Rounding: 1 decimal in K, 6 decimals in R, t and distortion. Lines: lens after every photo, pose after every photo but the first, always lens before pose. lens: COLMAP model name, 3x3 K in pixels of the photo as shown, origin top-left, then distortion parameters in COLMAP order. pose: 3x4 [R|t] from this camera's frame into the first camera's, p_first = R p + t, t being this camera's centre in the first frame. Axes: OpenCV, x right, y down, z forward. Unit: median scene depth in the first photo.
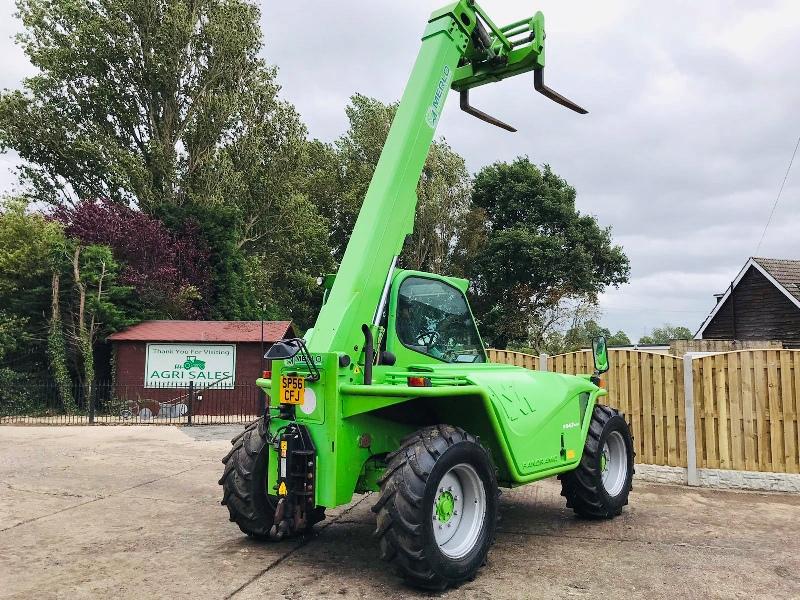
lens RADIAL K [[675.3, 0, 384.7], [0, 675.3, 301.0], [0, 0, 1]] dist [0.017406, 0.002976]
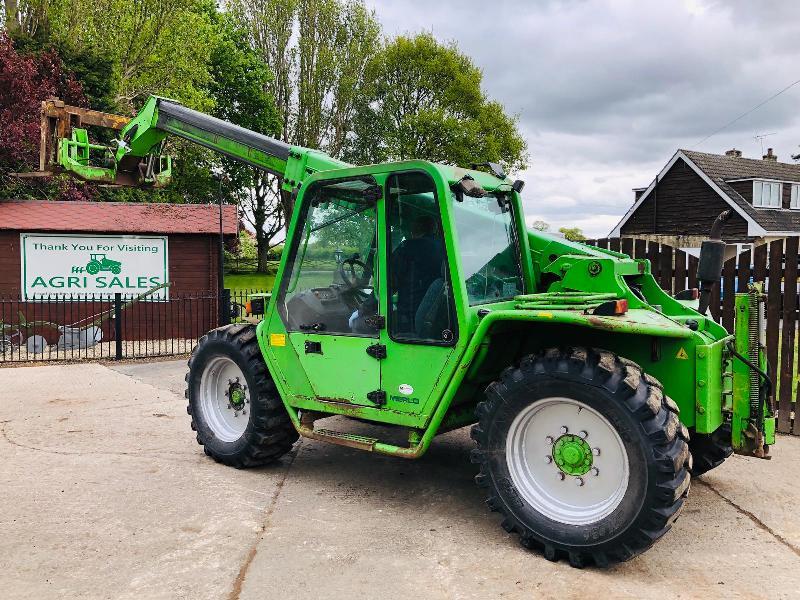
lens RADIAL K [[662.0, 0, 400.0], [0, 662.0, 300.0], [0, 0, 1]] dist [-0.005211, 0.004490]
pose [[0.963205, -0.026506, 0.267459, -0.174959], [-0.012864, 0.989438, 0.144382, 0.028662], [-0.268461, -0.142510, 0.952691, 0.295665]]
